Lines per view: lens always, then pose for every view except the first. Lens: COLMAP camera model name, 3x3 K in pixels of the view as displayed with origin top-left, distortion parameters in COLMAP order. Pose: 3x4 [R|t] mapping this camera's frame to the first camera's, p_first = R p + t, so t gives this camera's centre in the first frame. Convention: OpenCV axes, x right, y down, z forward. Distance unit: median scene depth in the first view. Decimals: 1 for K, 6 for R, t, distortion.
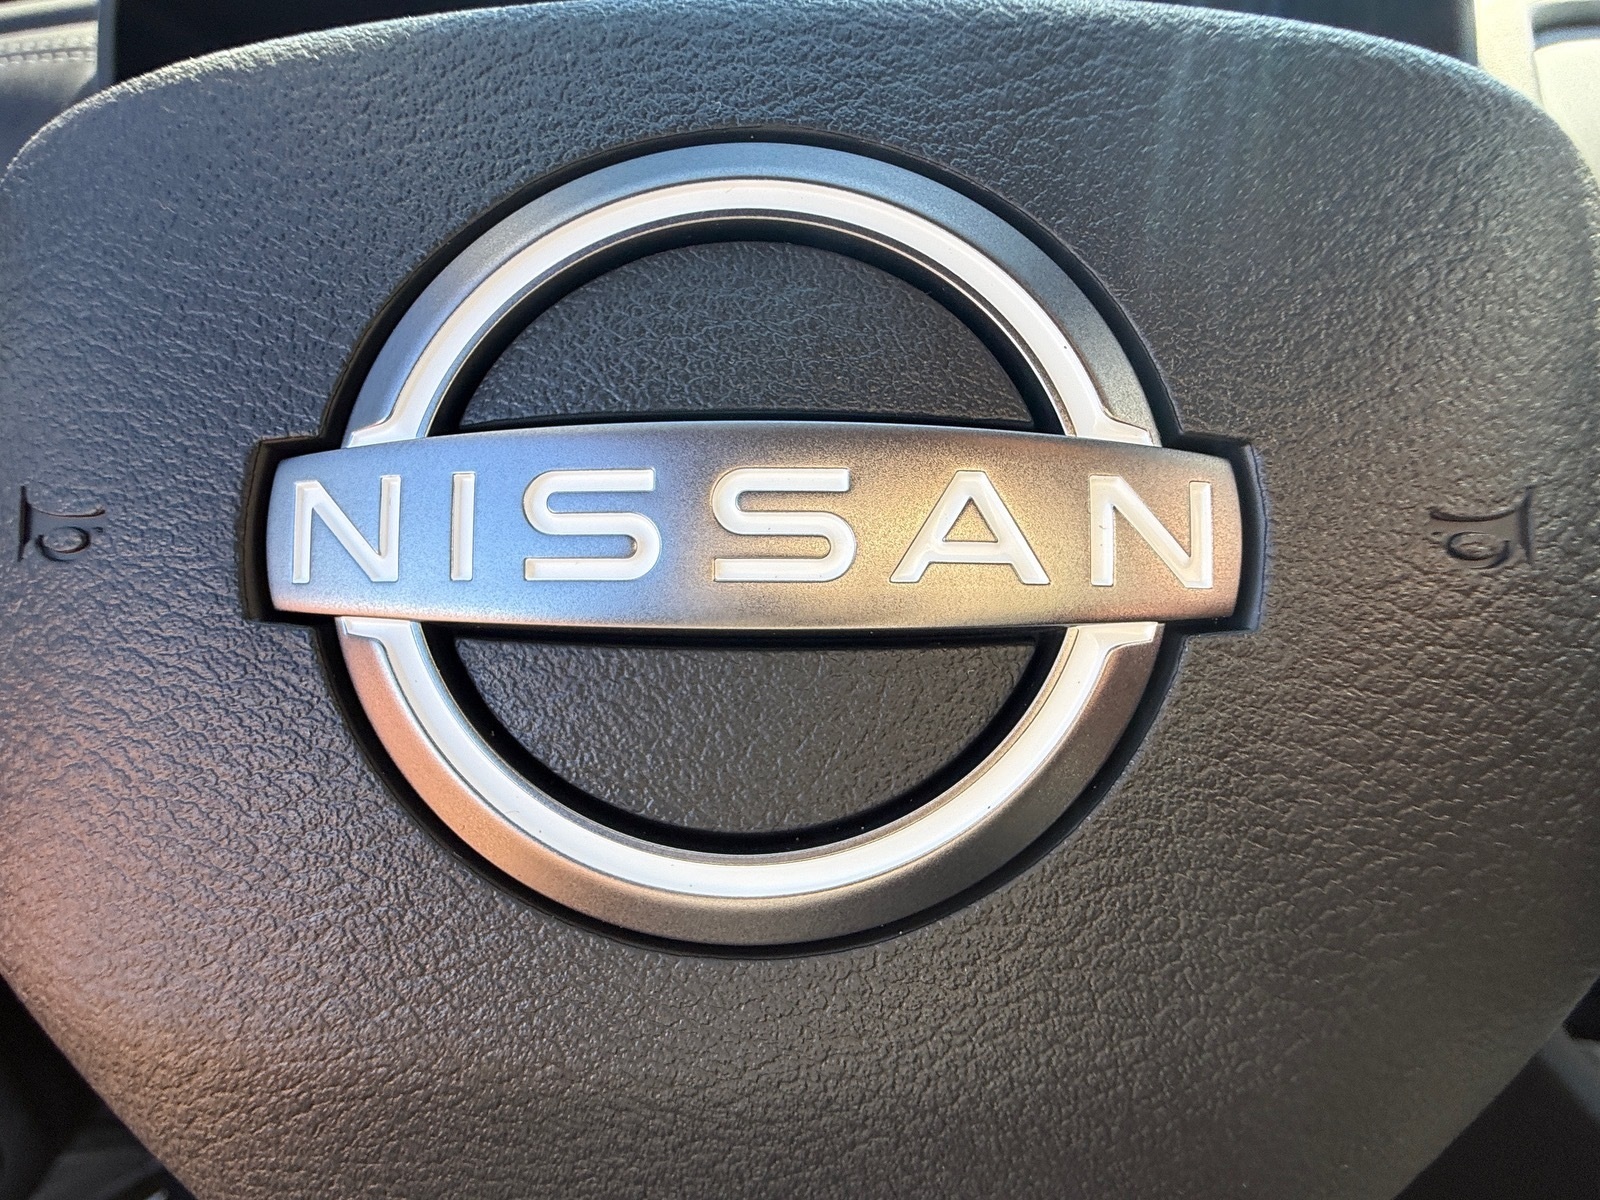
lens RADIAL K [[731.7, 0, 792.3], [0, 731.7, 594.1], [0, 0, 1]] dist [0.004283, -0.000920]
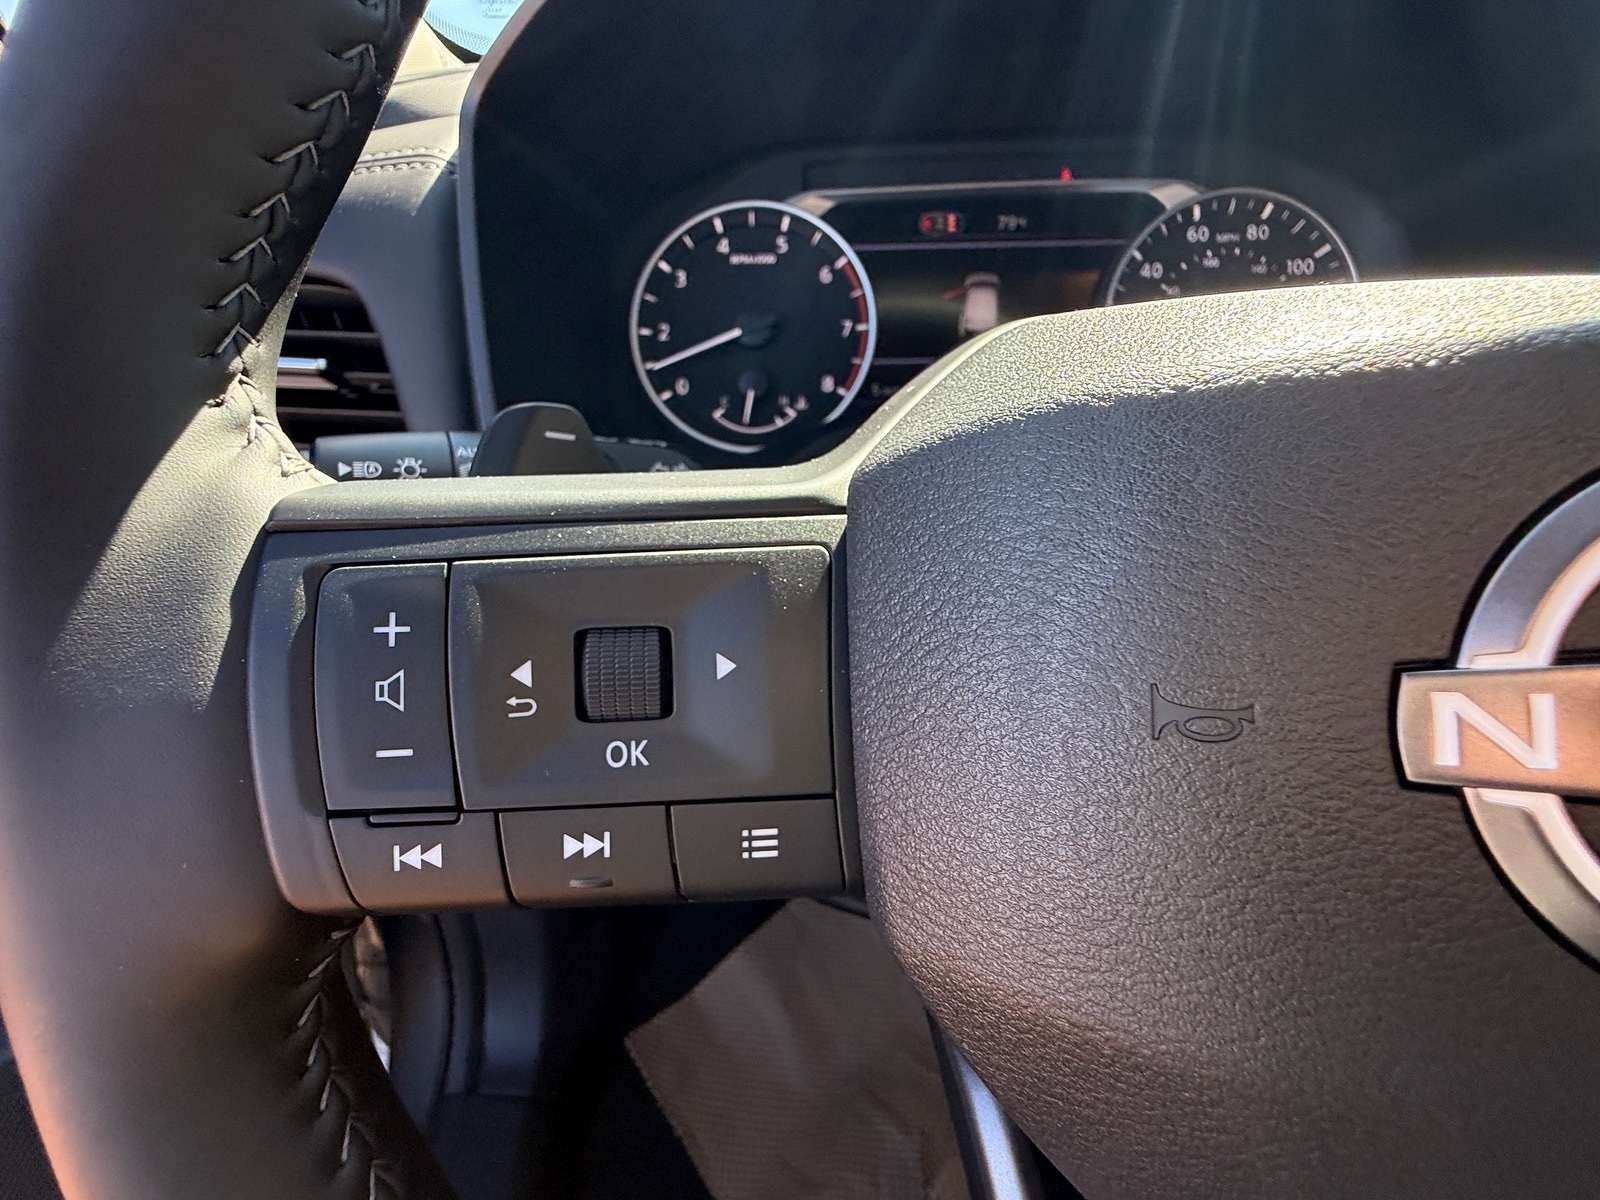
lens RADIAL K [[731.7, 0, 797.3], [0, 731.7, 606.2], [0, 0, 1]] dist [0.004283, -0.000920]
pose [[0.999216, -0.024967, -0.030714, -1.886751], [0.025846, 0.999258, 0.028545, -0.399086], [0.029978, -0.029317, 0.999121, -0.445745]]
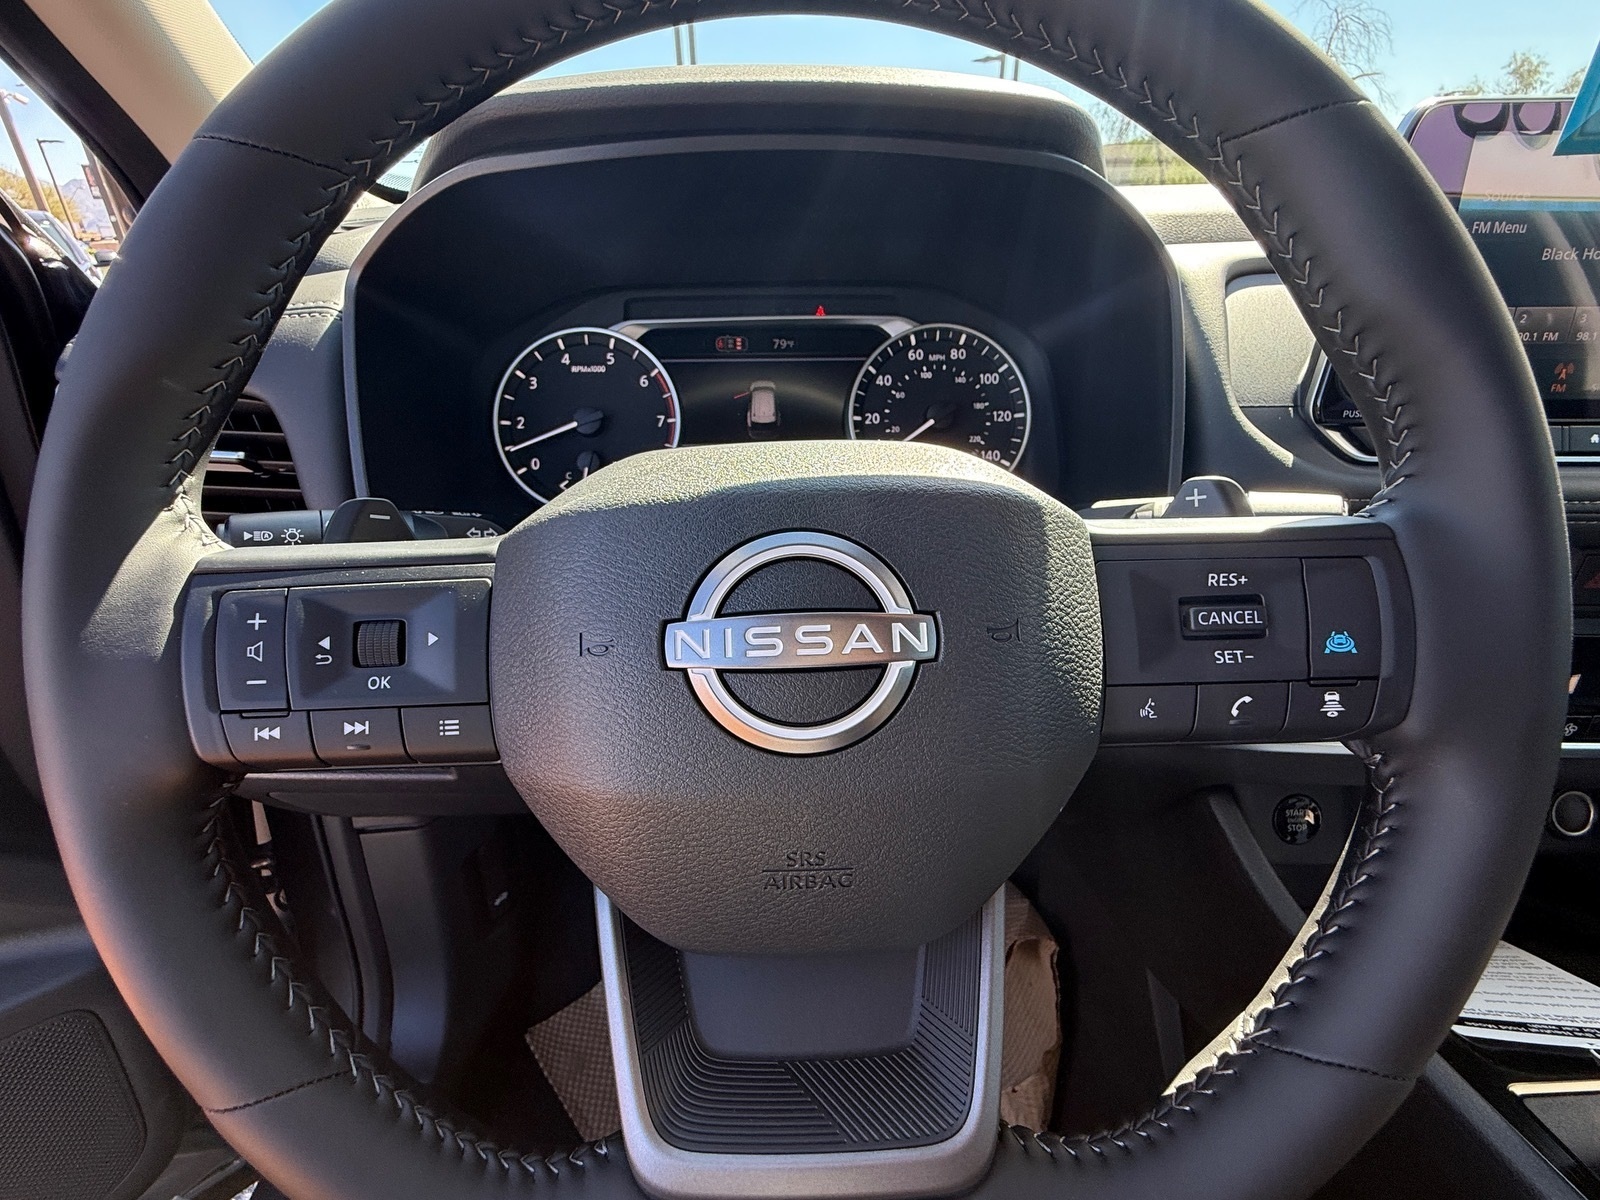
lens RADIAL K [[731.7, 0, 799.0], [0, 731.7, 608.5], [0, 0, 1]] dist [0.004283, -0.000920]
pose [[0.998604, -0.041013, 0.033287, -0.195604], [0.041913, 0.998762, -0.026792, -0.145415], [-0.032147, 0.028150, 0.999087, -2.629158]]
